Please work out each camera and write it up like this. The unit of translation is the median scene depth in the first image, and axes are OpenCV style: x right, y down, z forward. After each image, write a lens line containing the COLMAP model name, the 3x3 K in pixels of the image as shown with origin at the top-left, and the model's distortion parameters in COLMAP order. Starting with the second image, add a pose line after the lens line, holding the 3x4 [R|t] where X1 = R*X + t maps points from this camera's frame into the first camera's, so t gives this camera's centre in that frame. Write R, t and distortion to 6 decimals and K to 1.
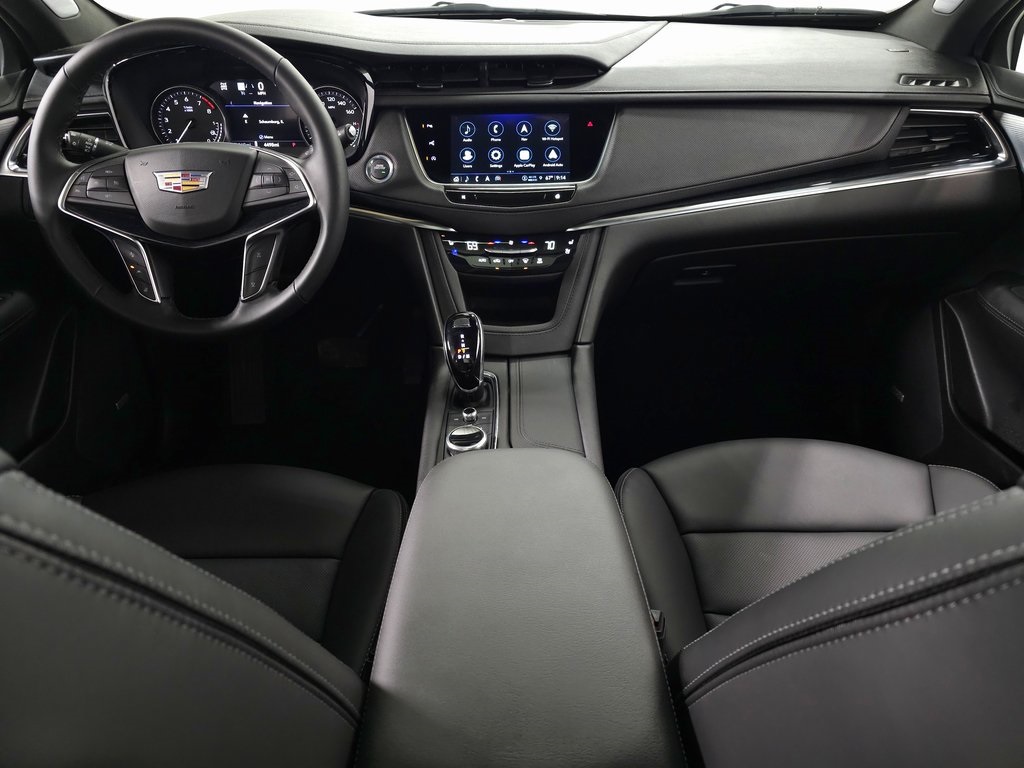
lens RADIAL K [[679.2, 0, 514.5], [0, 679.2, 379.2], [0, 0, 1]] dist [0.041687, -0.040581]
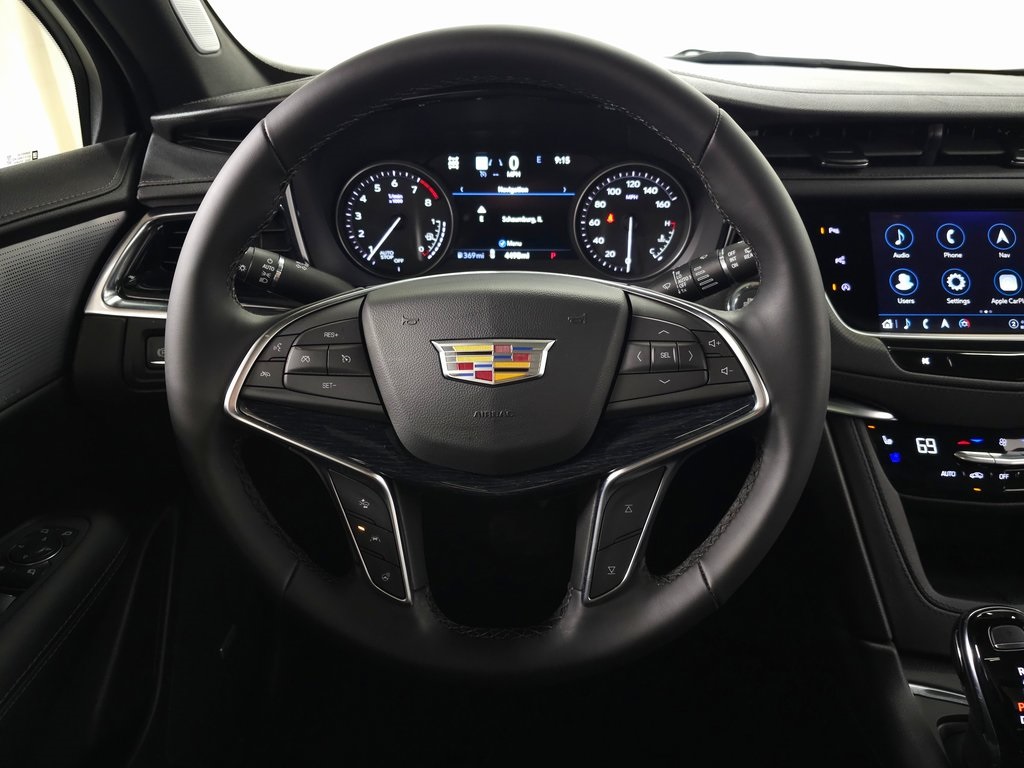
lens RADIAL K [[689.2, 0, 511.7], [0, 689.2, 377.5], [0, 0, 1]] dist [0.040026, -0.055529]
pose [[0.999508, 0.015403, -0.027337, -0.374777], [-0.018097, 0.994702, -0.101193, -0.187685], [0.025634, 0.101638, 0.994491, 0.435984]]
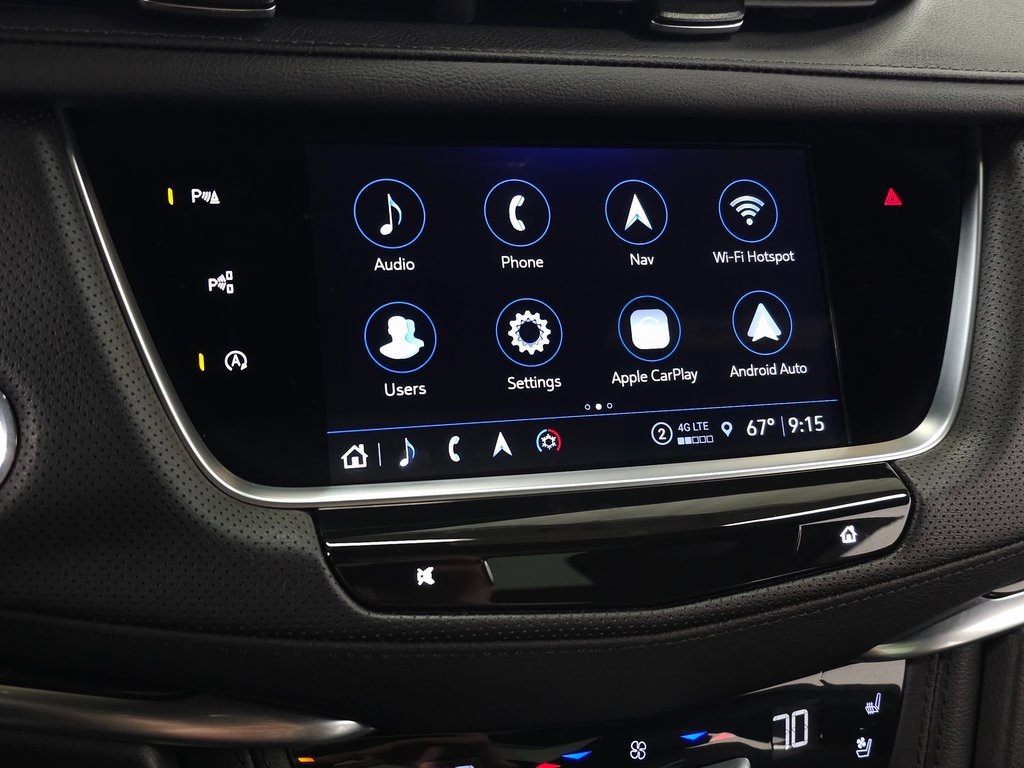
lens RADIAL K [[1099.3, 0, 521.6], [0, 1099.3, 382.1], [0, 0, 1]] dist [0.067447, -0.146602]
pose [[0.949710, -0.041209, 0.310408, -0.139175], [0.060746, 0.996717, -0.053533, -0.295289], [-0.307183, 0.069697, 0.949095, 0.671847]]
